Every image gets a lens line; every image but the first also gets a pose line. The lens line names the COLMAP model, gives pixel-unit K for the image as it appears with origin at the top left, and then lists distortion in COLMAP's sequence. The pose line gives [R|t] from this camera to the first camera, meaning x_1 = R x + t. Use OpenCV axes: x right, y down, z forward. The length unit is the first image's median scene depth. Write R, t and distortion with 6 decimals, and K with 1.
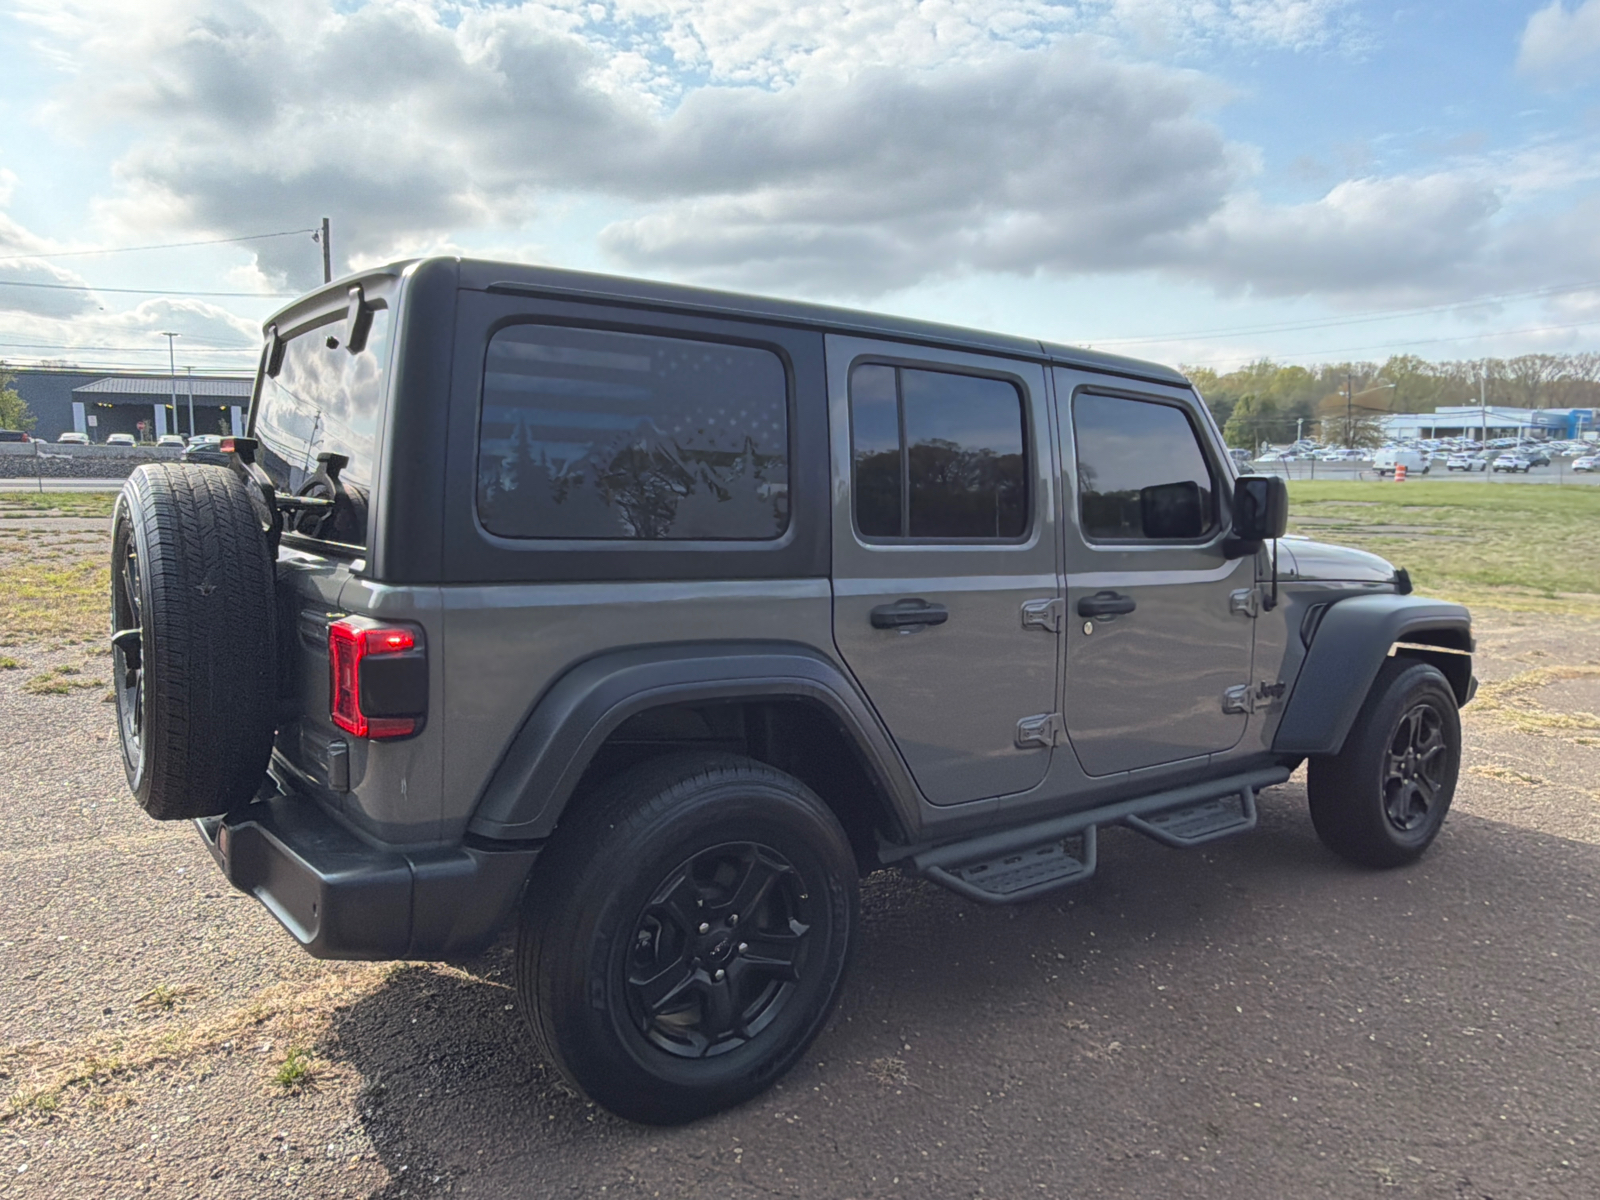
lens RADIAL K [[1133.6, 0, 800.0], [0, 1133.6, 600.0], [0, 0, 1]] dist [-0.002856, 0.004478]
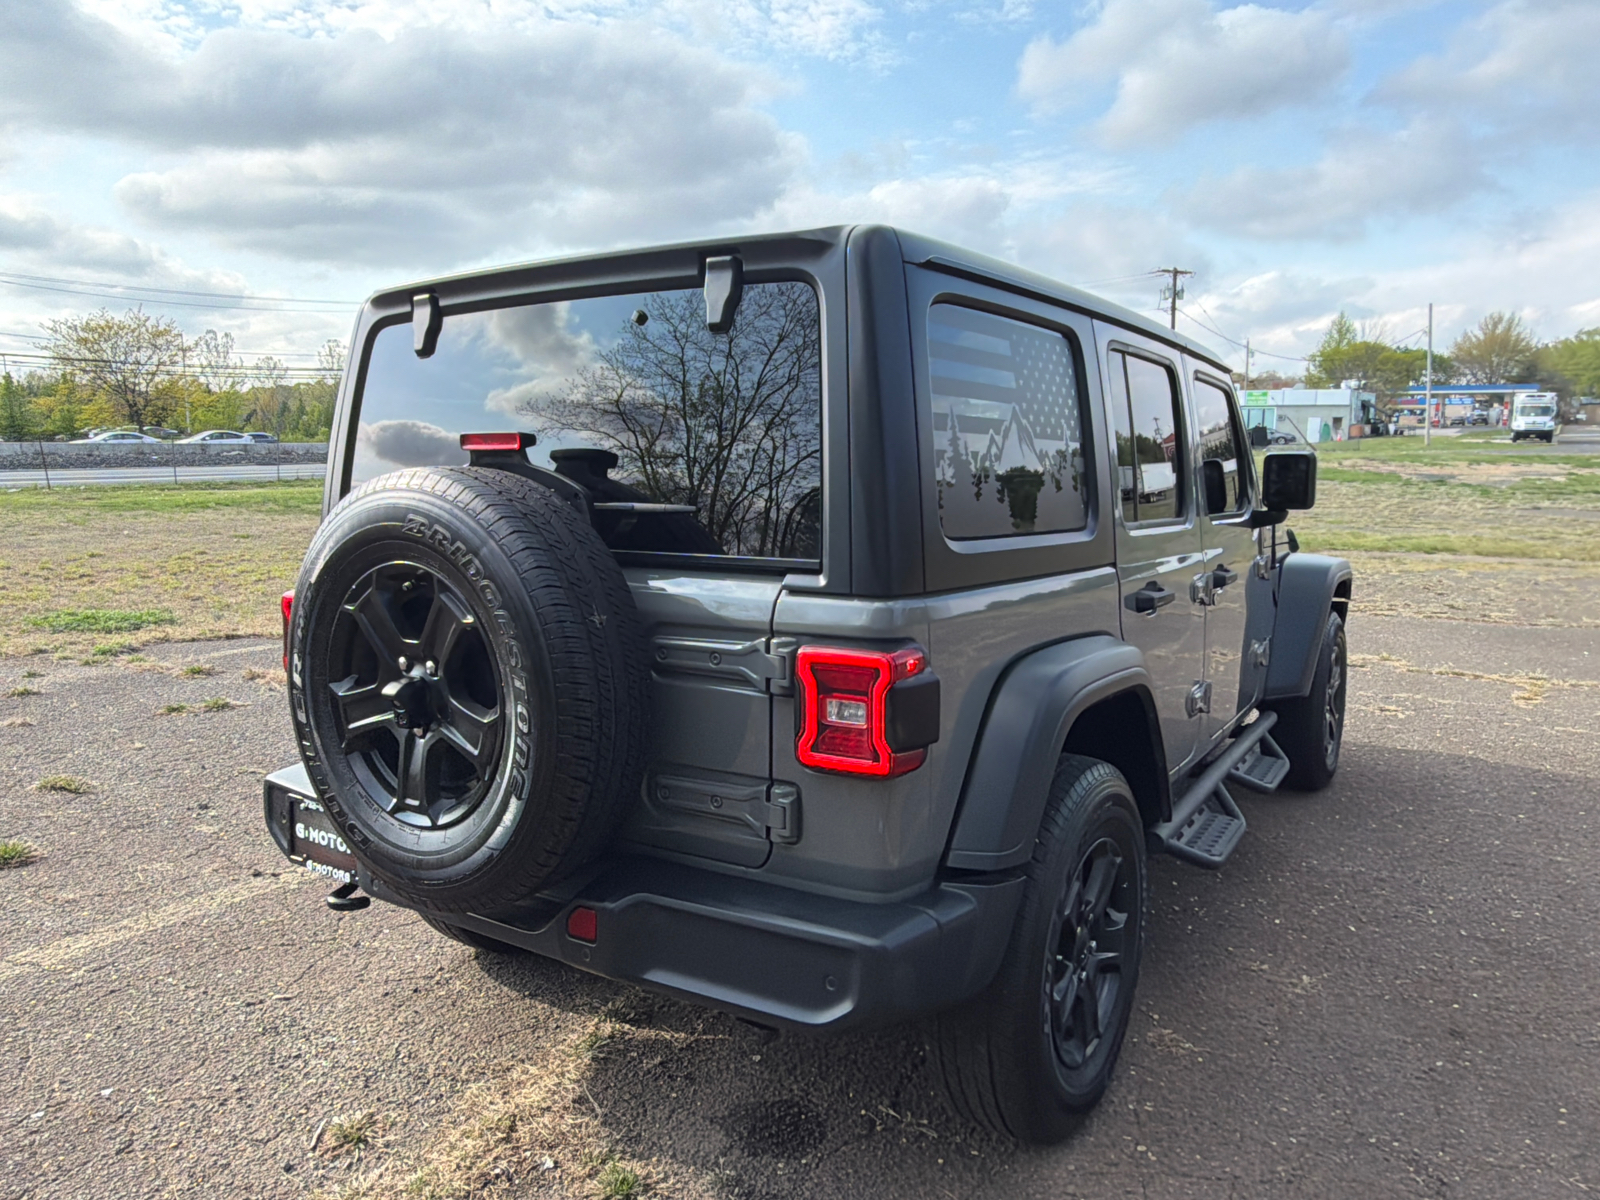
lens RADIAL K [[1133.6, 0, 800.0], [0, 1133.6, 600.0], [0, 0, 1]] dist [-0.002856, 0.004478]
pose [[0.936953, -0.065150, 0.343328, -0.508613], [0.058714, 0.997850, 0.029122, -0.030084], [-0.344488, -0.007128, 0.938764, 0.140328]]
